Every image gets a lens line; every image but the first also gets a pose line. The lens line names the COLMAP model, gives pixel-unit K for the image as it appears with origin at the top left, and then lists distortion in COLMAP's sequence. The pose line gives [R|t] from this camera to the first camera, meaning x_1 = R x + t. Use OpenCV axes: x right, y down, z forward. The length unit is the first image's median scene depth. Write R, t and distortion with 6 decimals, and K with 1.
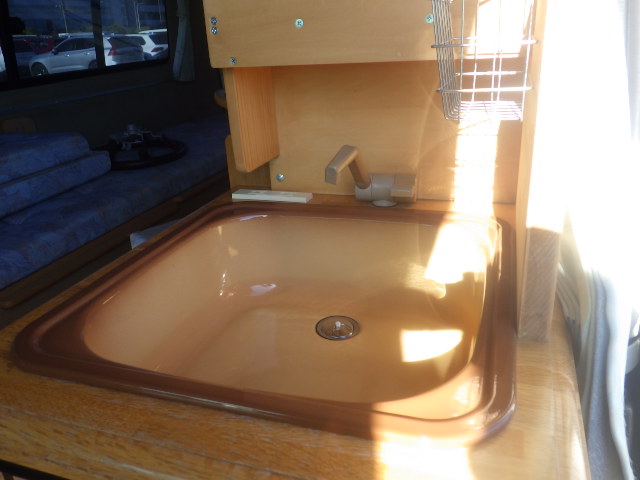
lens RADIAL K [[524.6, 0, 320.4], [0, 524.6, 243.3], [0, 0, 1]] dist [-0.003816, 0.007739]
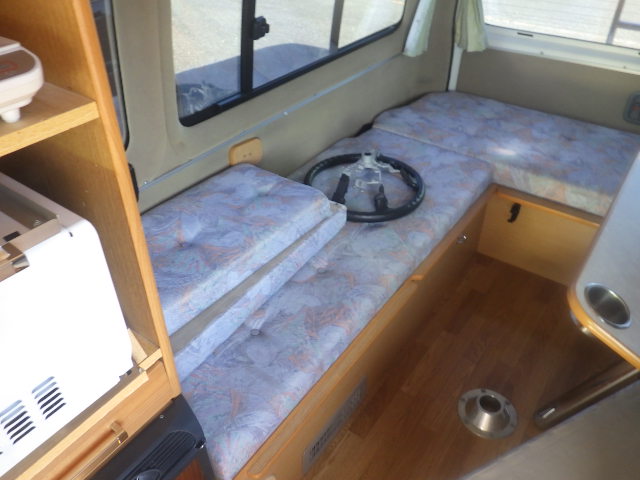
lens RADIAL K [[524.6, 0, 320.4], [0, 524.6, 243.3], [0, 0, 1]] dist [-0.003816, 0.007739]
pose [[0.960274, 0.209607, -0.184225, -0.257674], [-0.155625, 0.950217, 0.269940, -0.311818], [0.231635, -0.230547, 0.945089, 0.178676]]
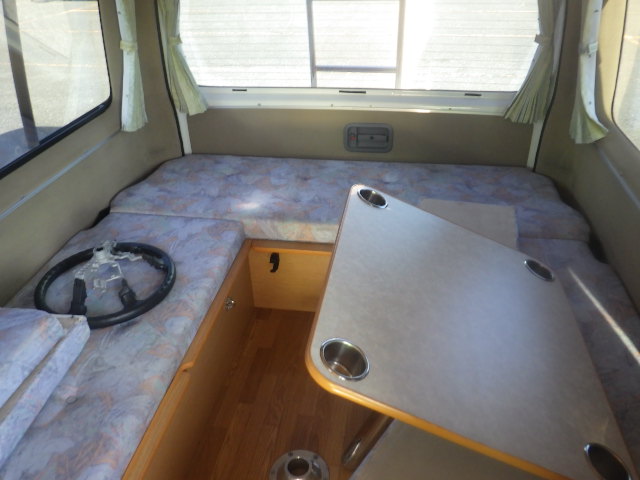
lens RADIAL K [[524.6, 0, 320.4], [0, 524.6, 243.3], [0, 0, 1]] dist [-0.003816, 0.007739]
pose [[0.982792, -0.077399, 0.167719, -0.182080], [0.049417, 0.985053, 0.165012, -0.350516], [-0.177984, -0.153884, 0.971927, 0.229744]]
